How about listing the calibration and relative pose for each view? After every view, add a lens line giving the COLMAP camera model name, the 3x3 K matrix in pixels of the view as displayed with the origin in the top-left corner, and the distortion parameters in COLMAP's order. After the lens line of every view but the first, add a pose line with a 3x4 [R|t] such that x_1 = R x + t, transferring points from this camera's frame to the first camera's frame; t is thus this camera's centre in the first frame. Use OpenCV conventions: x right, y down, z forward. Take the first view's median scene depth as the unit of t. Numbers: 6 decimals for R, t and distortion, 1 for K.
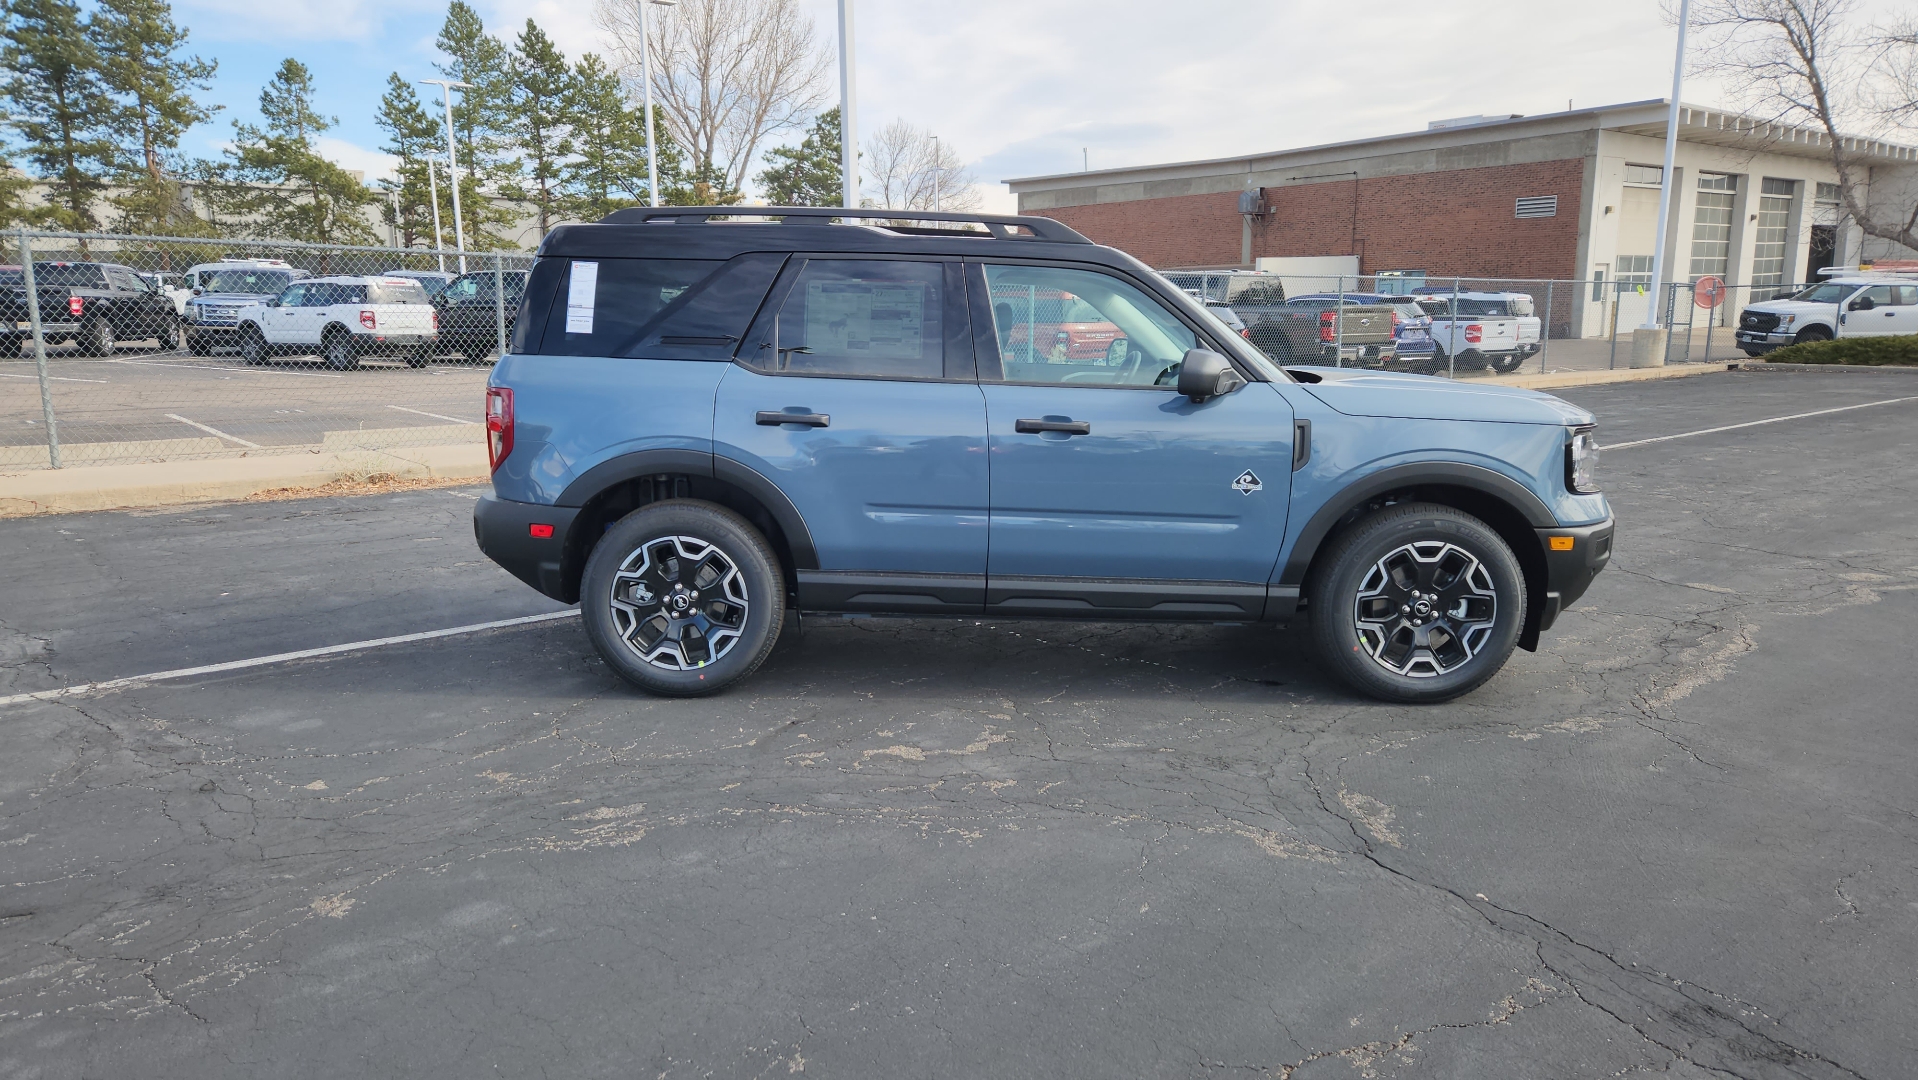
lens RADIAL K [[1276.6, 0, 921.9], [0, 1276.6, 542.8], [0, 0, 1]] dist [0.068320, -0.050642]
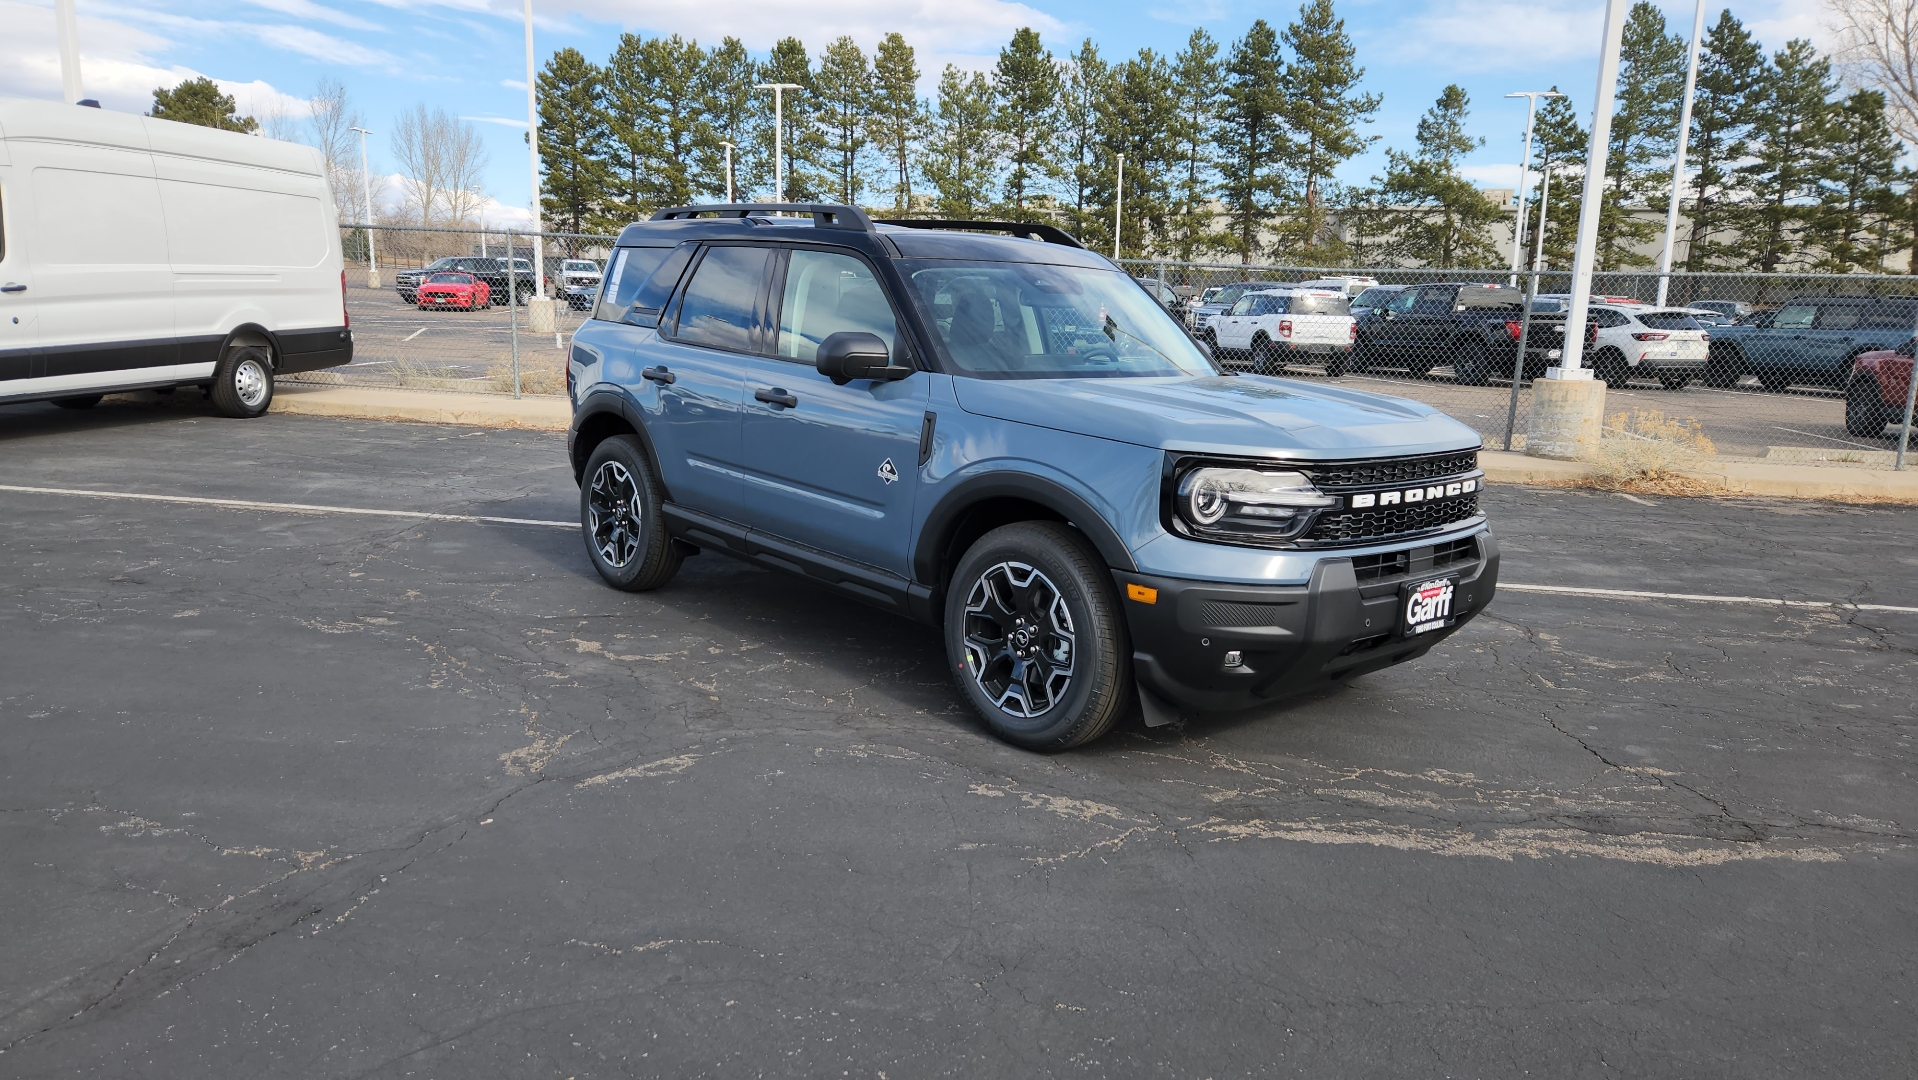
lens RADIAL K [[1276.3, 0, 944.6], [0, 1276.3, 555.2], [0, 0, 1]] dist [0.072488, -0.057350]
pose [[0.671794, 0.165331, -0.722051, 0.751599], [-0.169111, 0.983262, 0.067801, -0.042995], [0.721175, 0.076559, 0.688509, 0.273416]]
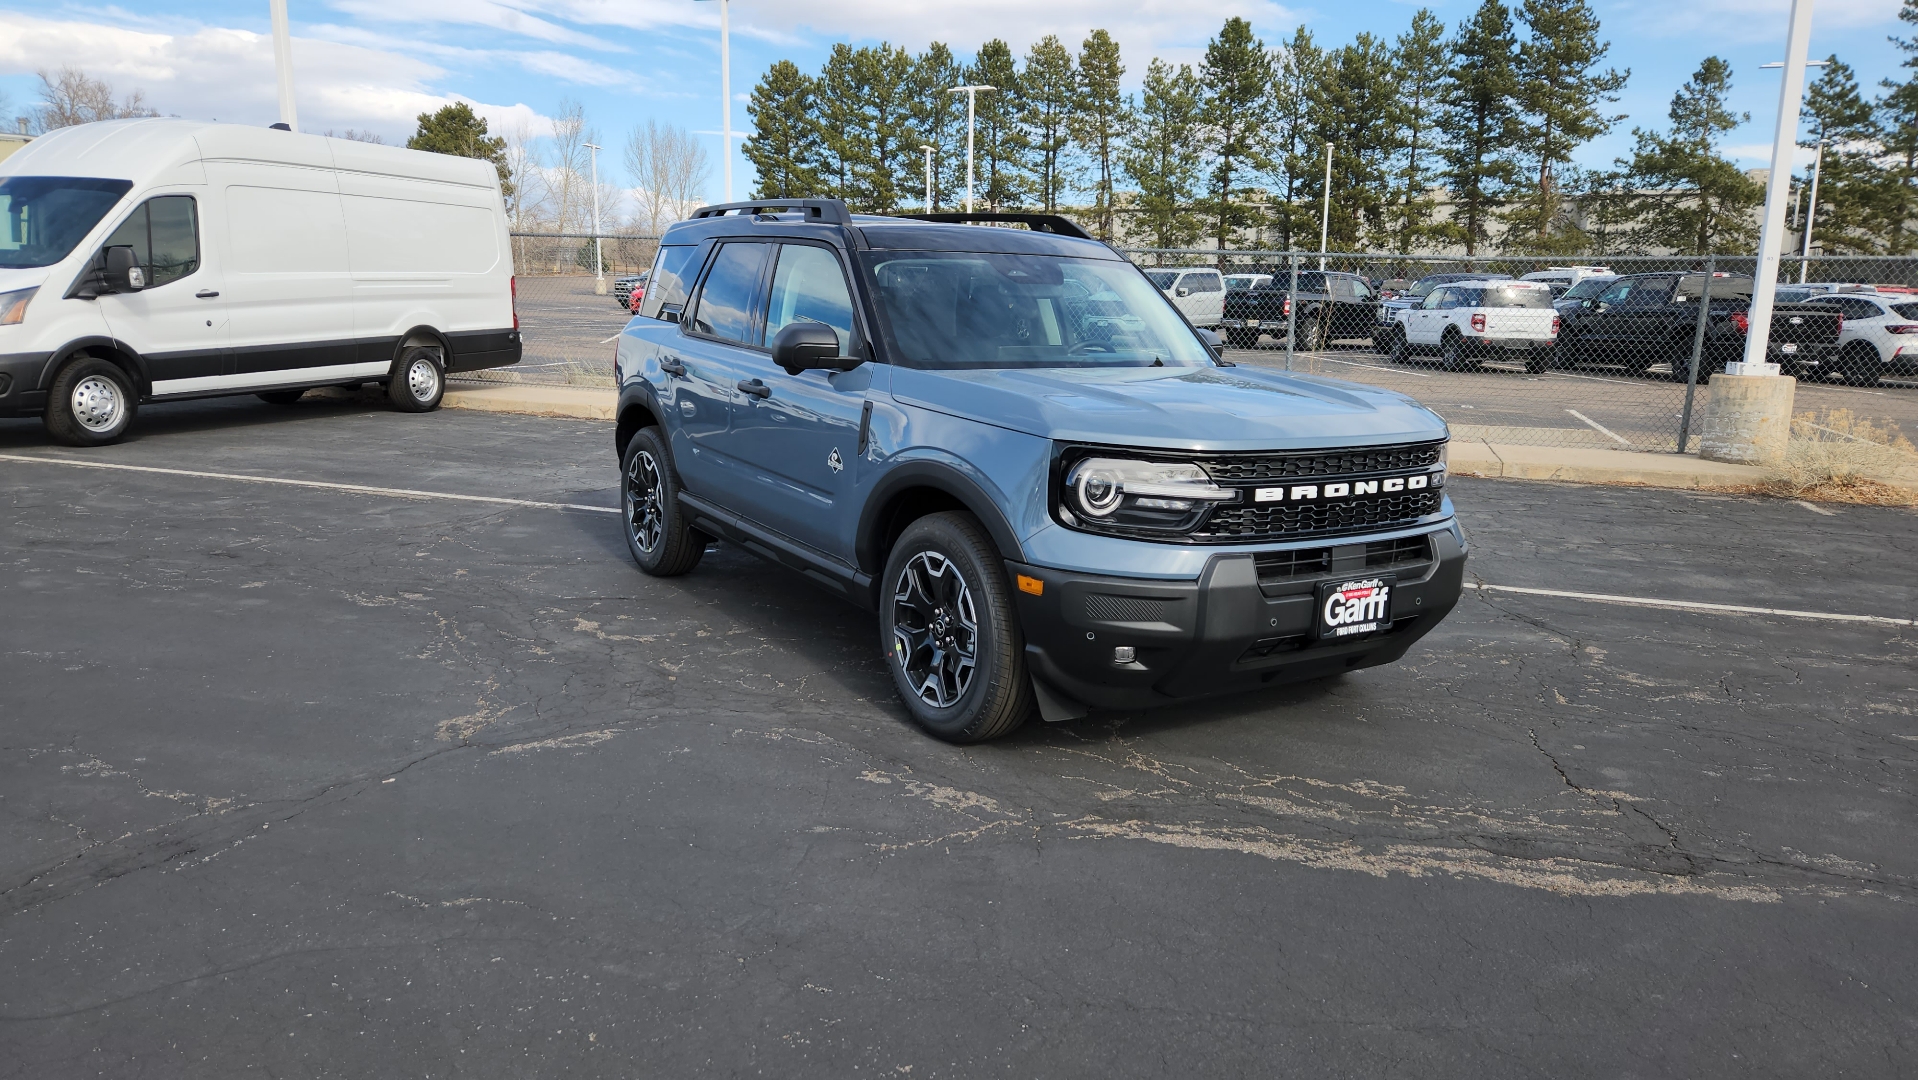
lens RADIAL K [[1276.3, 0, 936.5], [0, 1276.3, 553.0], [0, 0, 1]] dist [0.072488, -0.057350]
pose [[0.539627, 0.177921, -0.822889, 0.845500], [-0.177941, 0.979437, 0.095080, -0.063680], [0.822885, 0.095118, 0.560190, 0.388609]]
